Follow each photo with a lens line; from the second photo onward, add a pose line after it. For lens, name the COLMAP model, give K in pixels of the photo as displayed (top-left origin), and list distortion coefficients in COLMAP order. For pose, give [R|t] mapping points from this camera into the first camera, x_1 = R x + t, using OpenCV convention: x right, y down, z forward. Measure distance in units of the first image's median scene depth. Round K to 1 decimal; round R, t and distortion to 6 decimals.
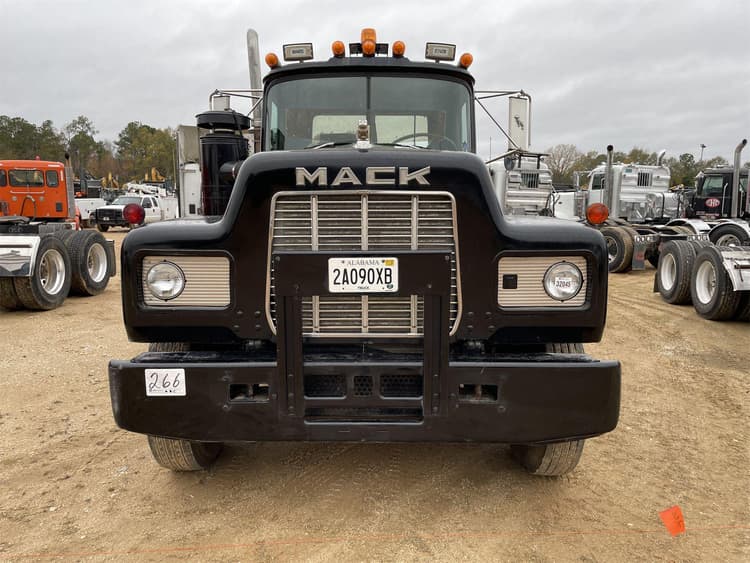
lens RADIAL K [[600.7, 0, 375.1], [0, 600.7, 289.5], [0, 0, 1]] dist [0.006772, -0.008005]
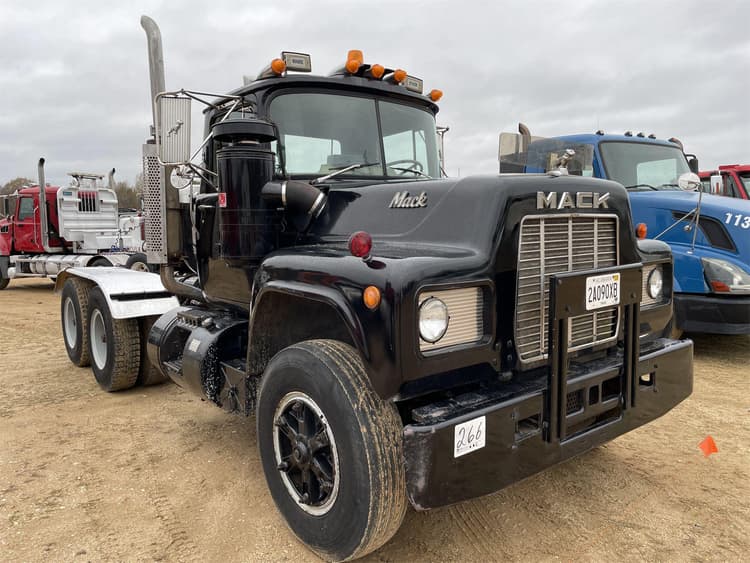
lens RADIAL K [[573.0, 0, 375.0], [0, 573.0, 281.5], [0, 0, 1]] dist [0.125781, -0.252570]
pose [[0.776309, -0.078461, 0.625450, -0.954961], [0.106490, 0.994286, -0.007446, -0.074279], [-0.621292, 0.072385, 0.780229, 0.421341]]
